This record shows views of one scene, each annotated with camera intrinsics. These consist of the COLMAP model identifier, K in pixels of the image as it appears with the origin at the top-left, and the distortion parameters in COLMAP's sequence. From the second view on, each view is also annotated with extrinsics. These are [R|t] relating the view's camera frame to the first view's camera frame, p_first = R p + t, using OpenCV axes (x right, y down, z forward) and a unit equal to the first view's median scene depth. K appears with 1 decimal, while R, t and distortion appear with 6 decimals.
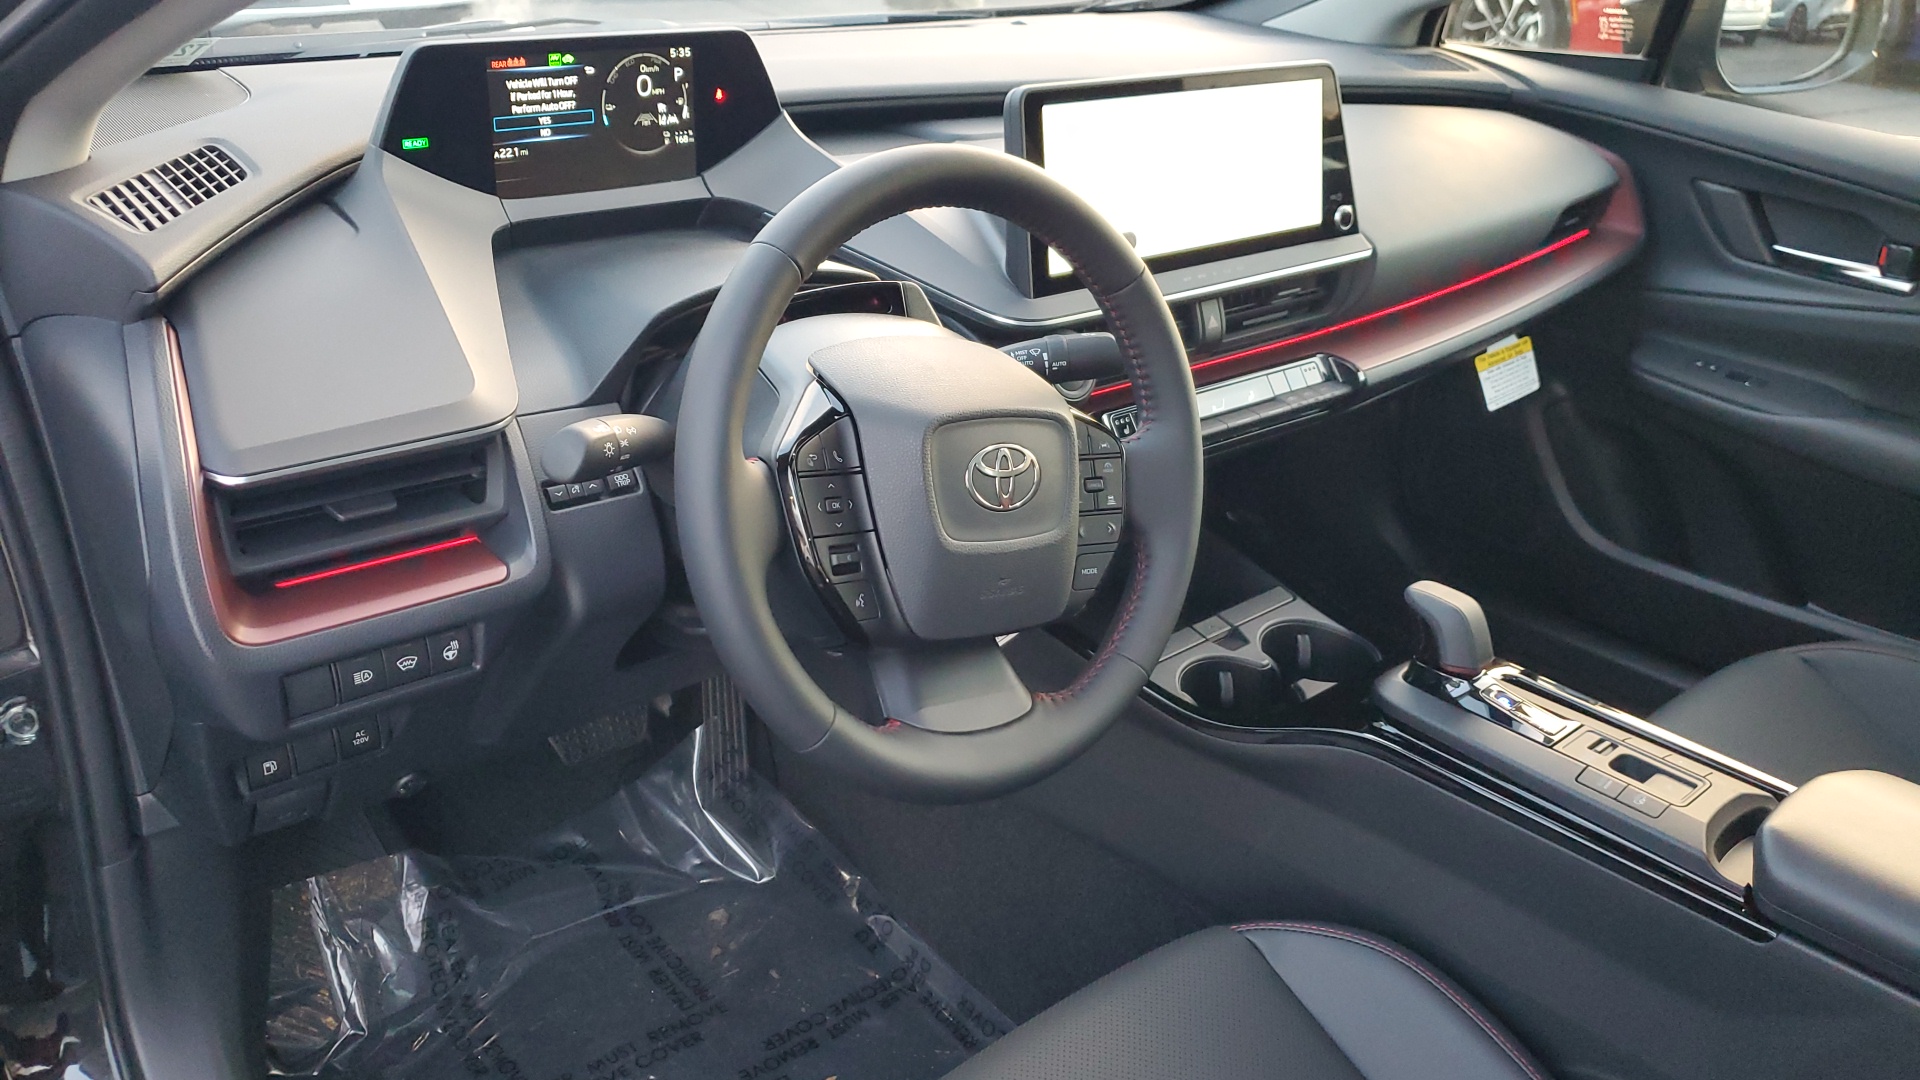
lens RADIAL K [[1451.9, 0, 925.3], [0, 1451.9, 514.8], [0, 0, 1]] dist [0.001467, 0.001339]
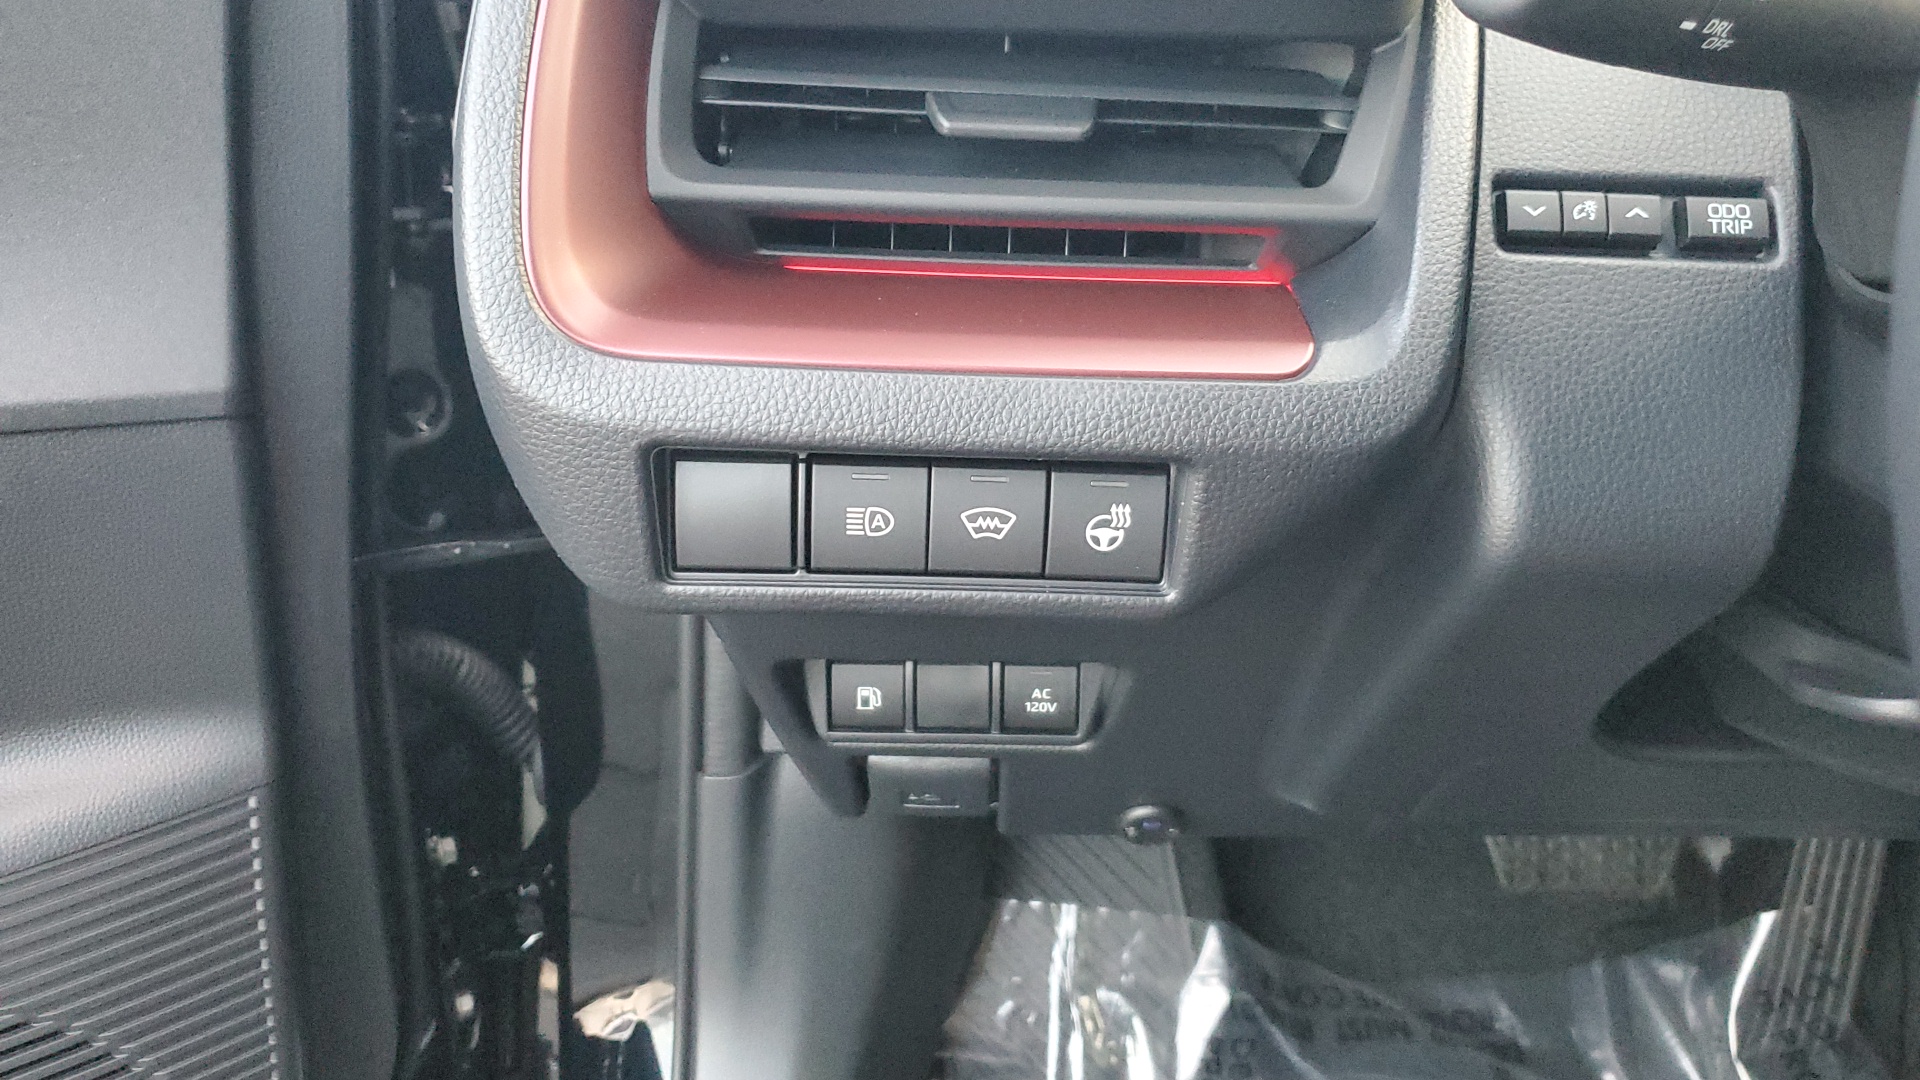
lens RADIAL K [[1518.8, 0, 960.0], [0, 1518.8, 540.0], [0, 0, 1]] dist [0.000812, 0.002011]
pose [[0.743326, 0.236140, -0.625863, -0.064480], [-0.241615, 0.967234, 0.077979, 0.044327], [0.623770, 0.093254, 0.776025, 0.394800]]
